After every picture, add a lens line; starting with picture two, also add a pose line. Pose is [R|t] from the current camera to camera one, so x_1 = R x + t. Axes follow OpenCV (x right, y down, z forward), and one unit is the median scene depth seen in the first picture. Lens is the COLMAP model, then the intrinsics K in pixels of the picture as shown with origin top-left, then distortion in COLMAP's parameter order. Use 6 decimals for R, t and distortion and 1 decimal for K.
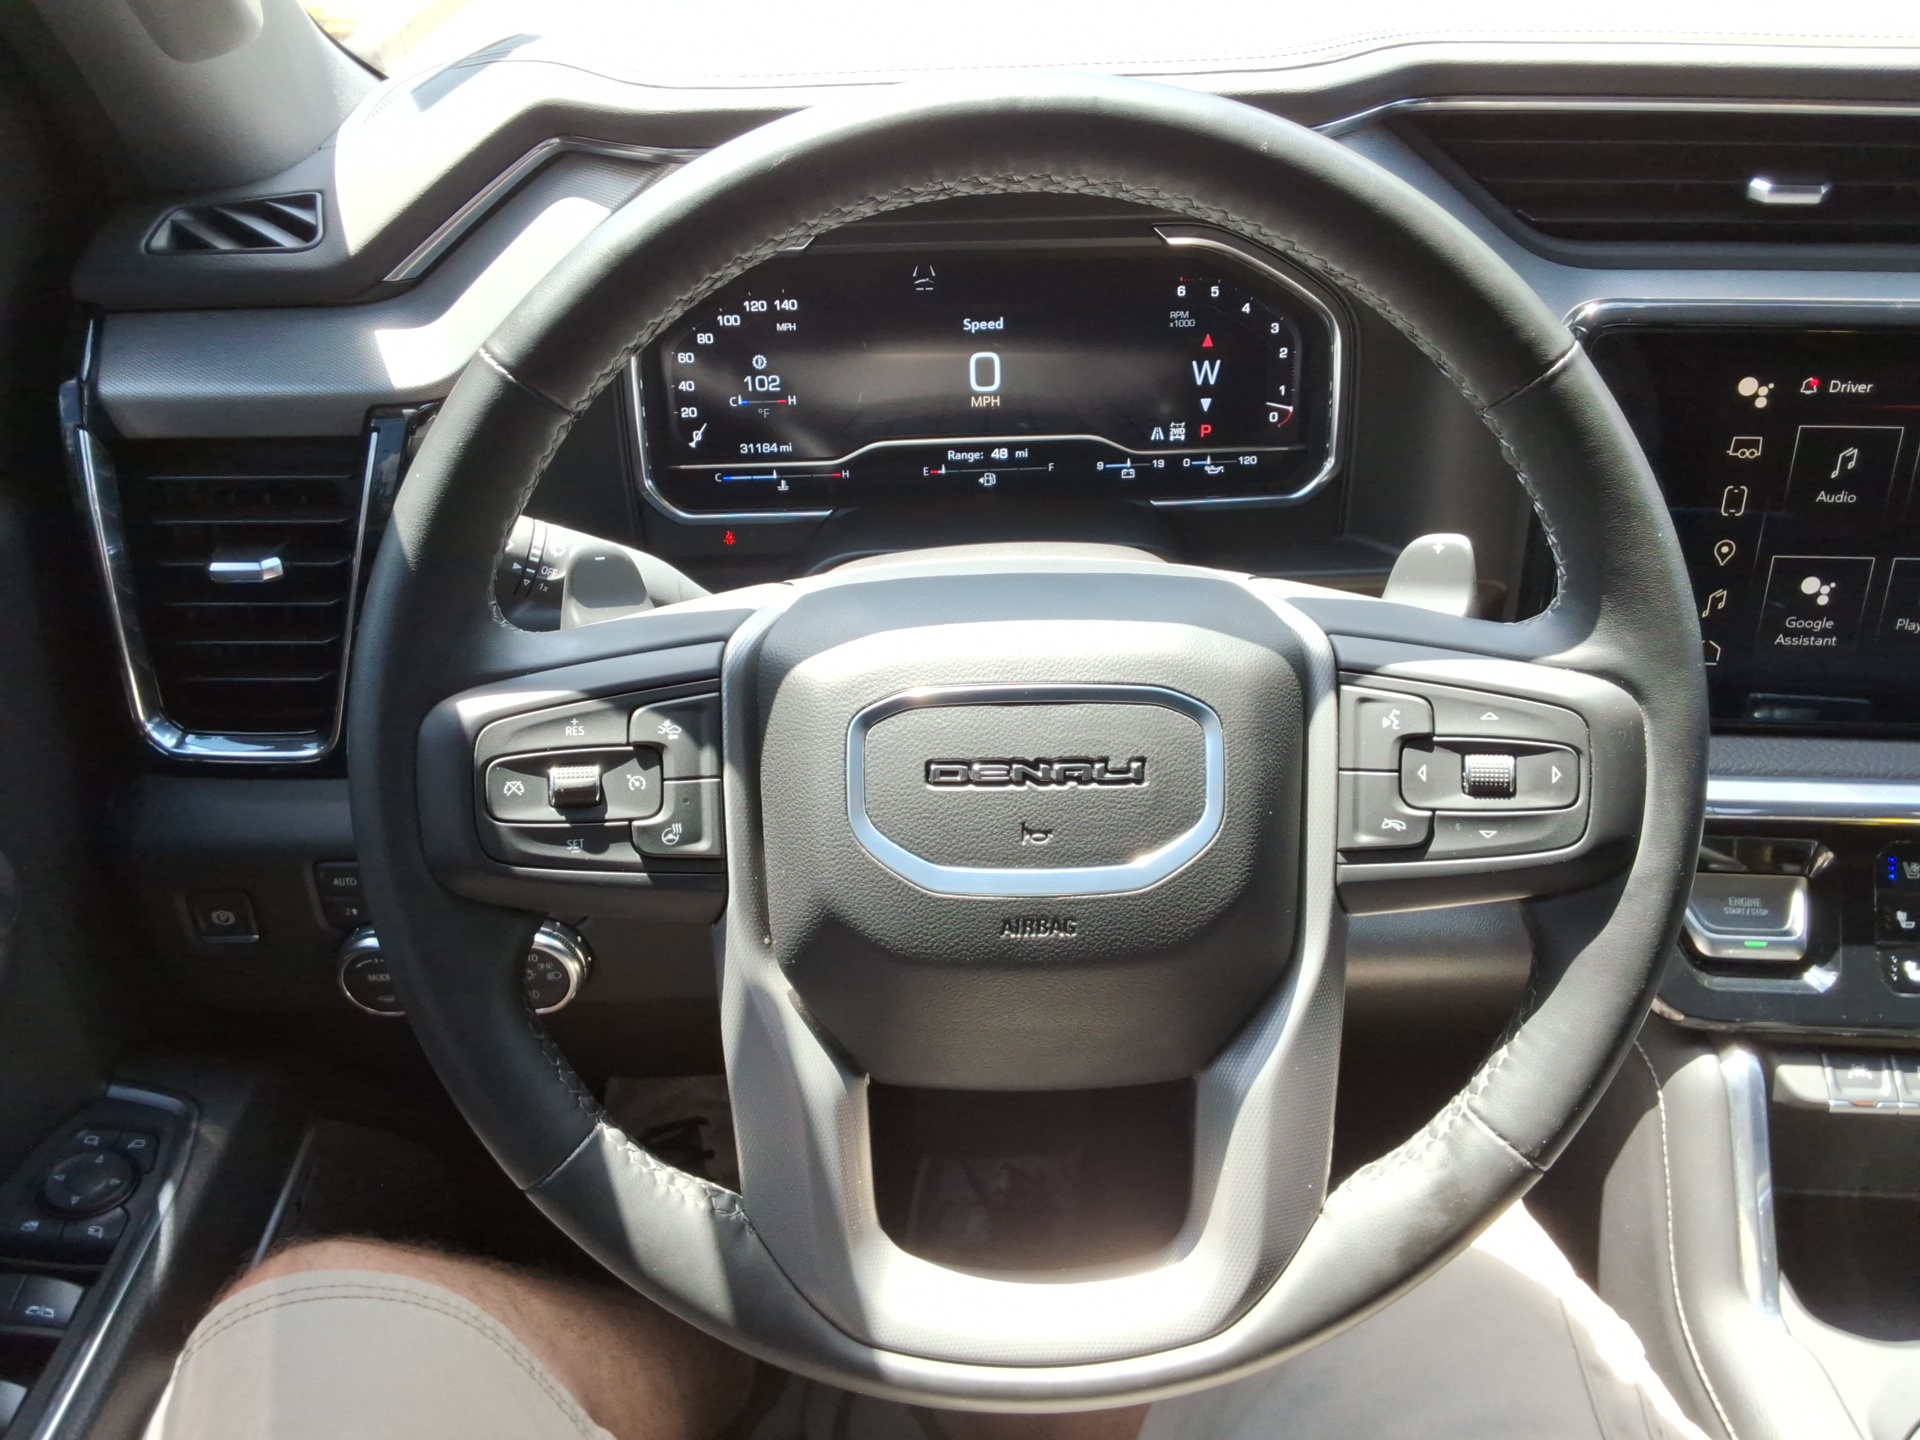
lens RADIAL K [[1547.9, 0, 977.8], [0, 1547.9, 695.6], [0, 0, 1]] dist [0.130610, -0.217892]
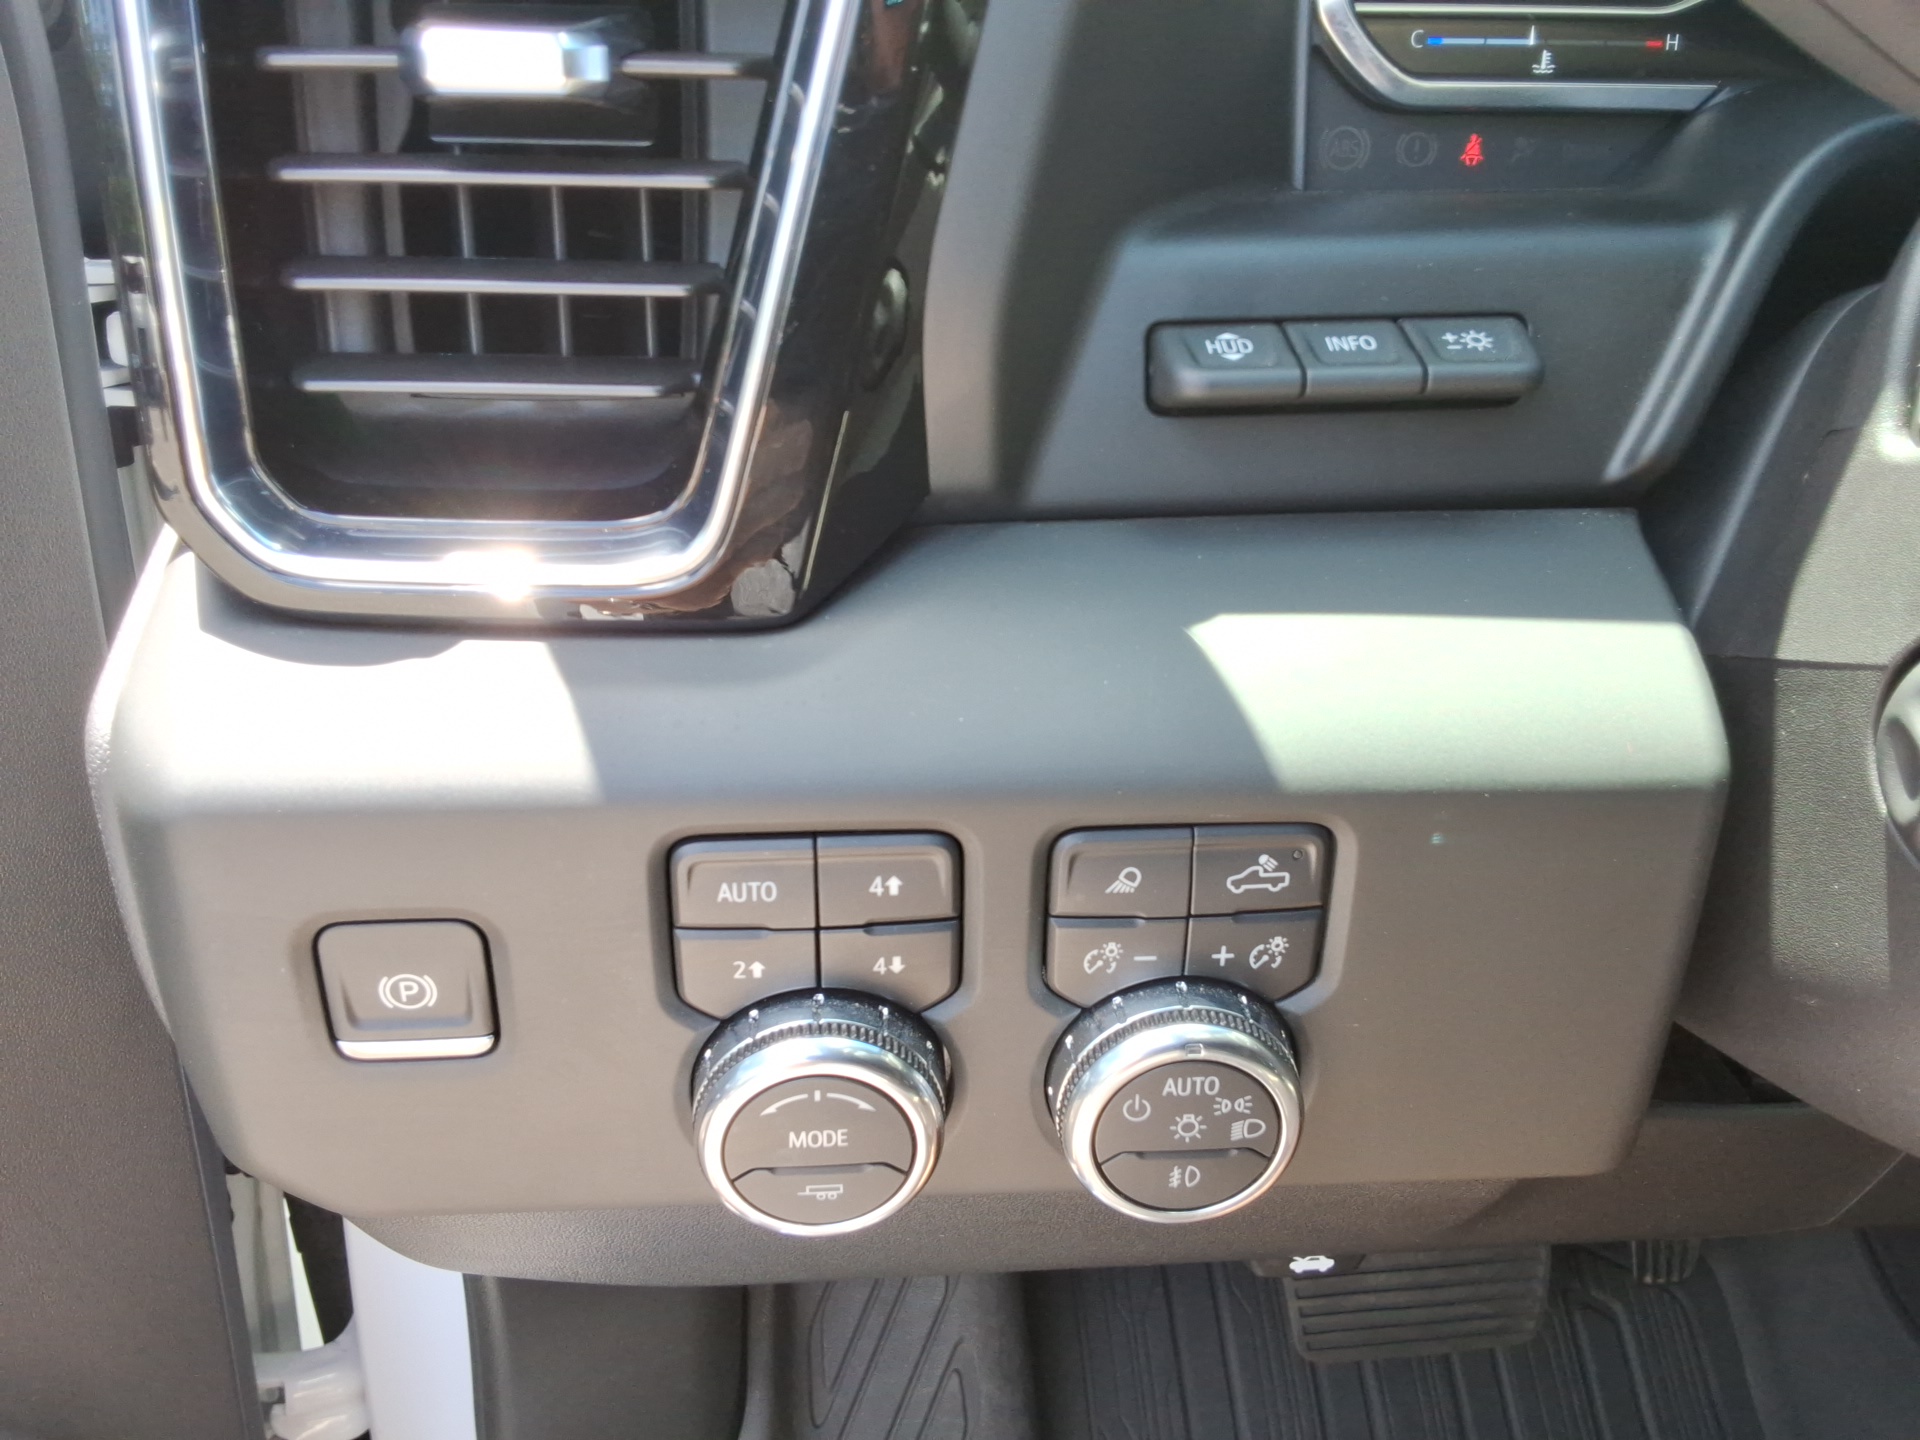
lens RADIAL K [[1575.4, 0, 967.3], [0, 1575.4, 698.6], [0, 0, 1]] dist [0.118194, -0.216087]
pose [[0.996811, 0.001346, 0.079789, -0.368904], [0.001283, 0.999459, -0.032877, 0.080249], [-0.079790, 0.032875, 0.996269, 0.584272]]
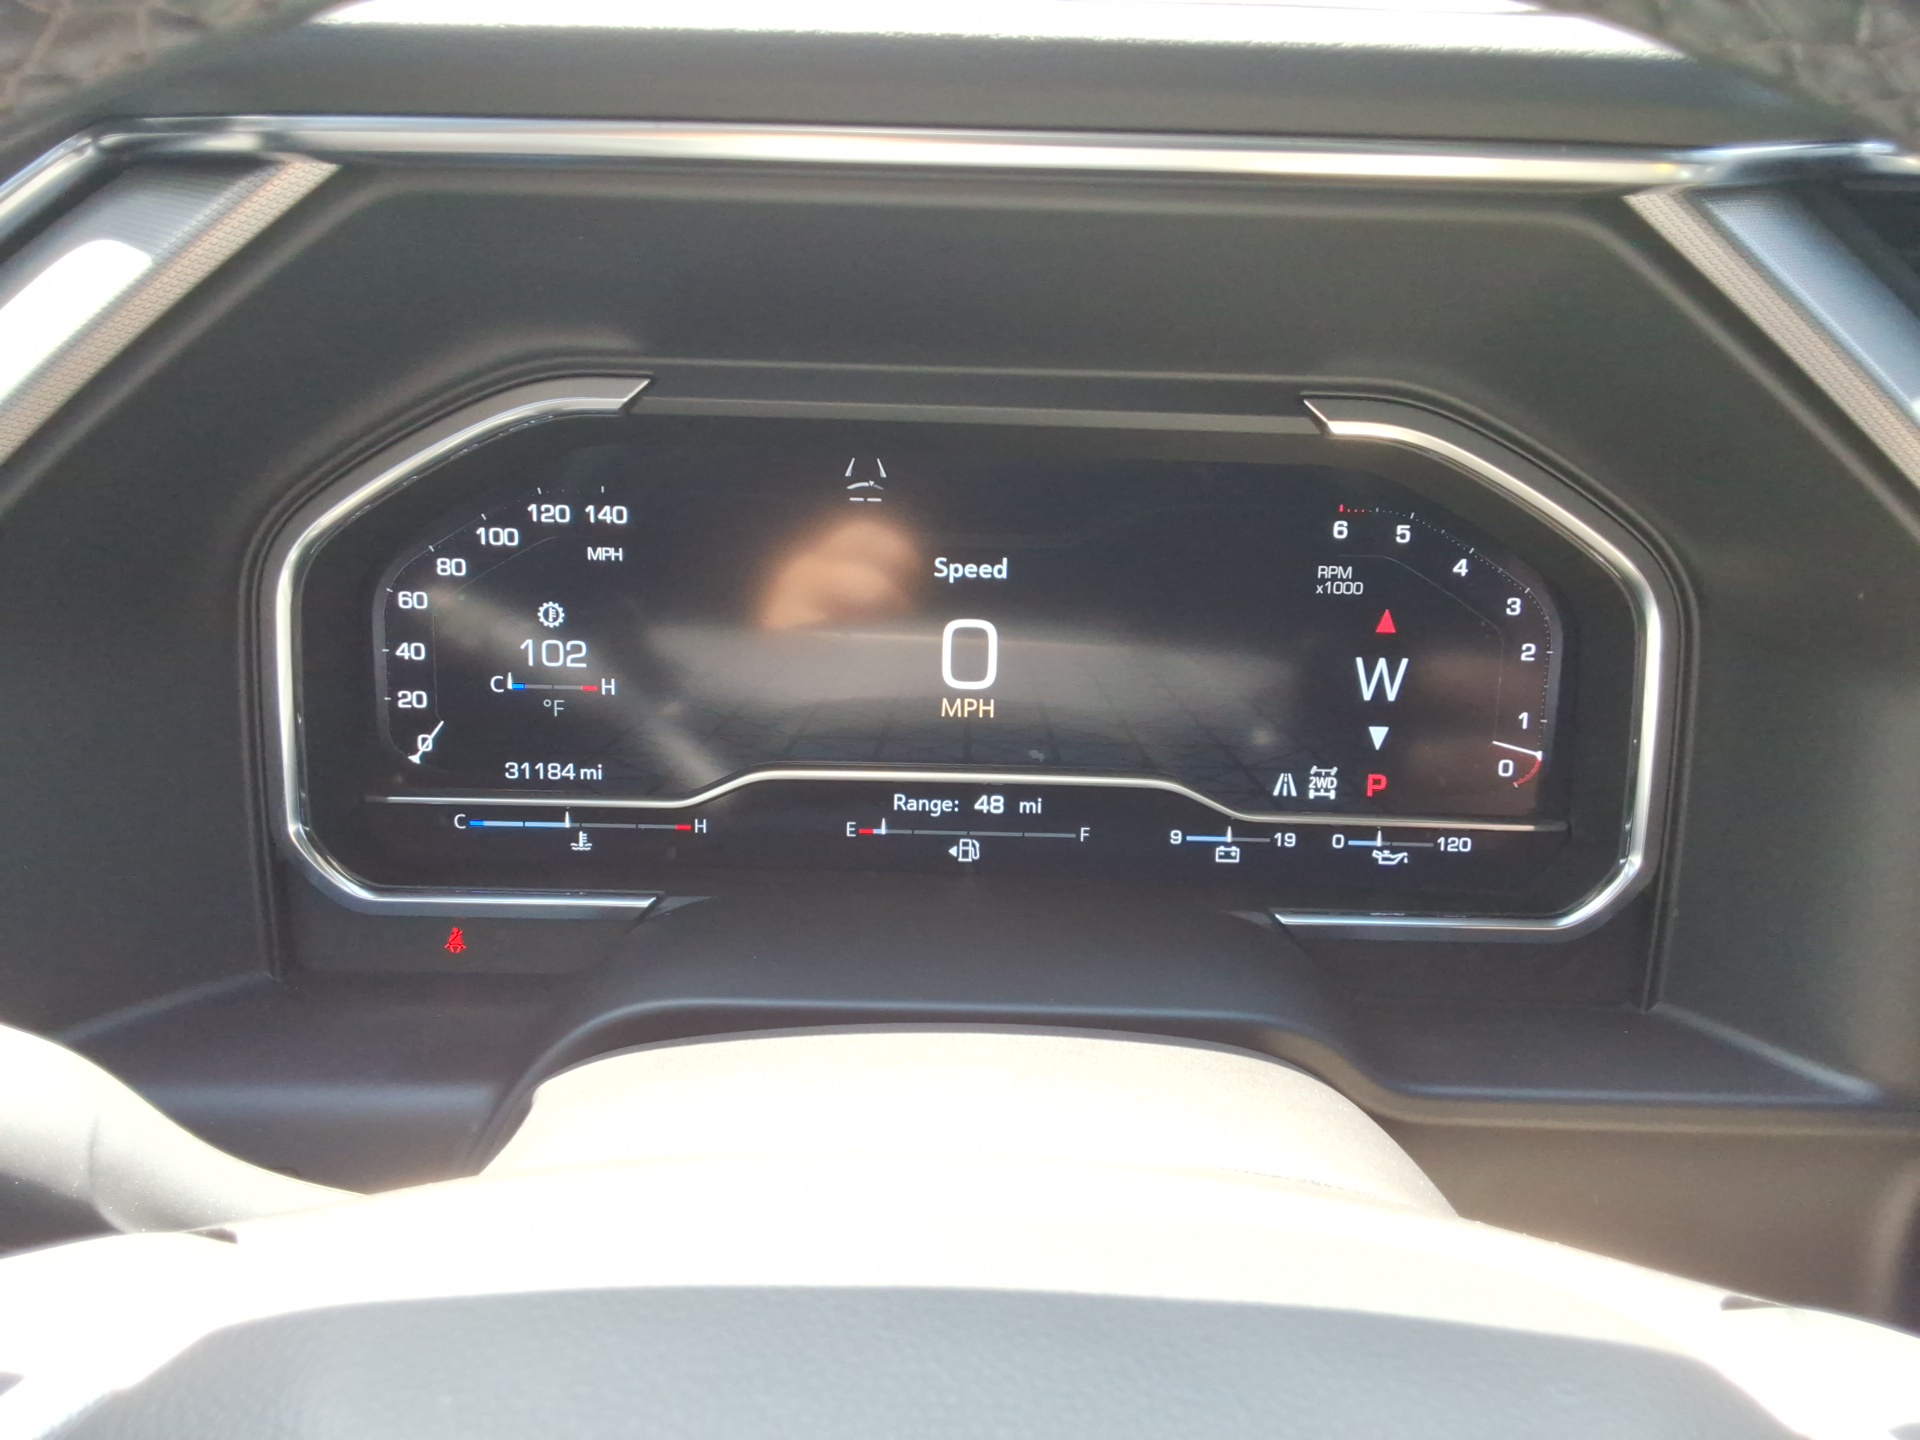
lens RADIAL K [[1547.9, 0, 977.8], [0, 1547.9, 695.6], [0, 0, 1]] dist [0.130610, -0.217892]
pose [[0.998323, 0.054774, -0.018725, 0.019512], [-0.057374, 0.979215, -0.194541, -0.095583], [0.007681, 0.195289, 0.980716, 0.507001]]
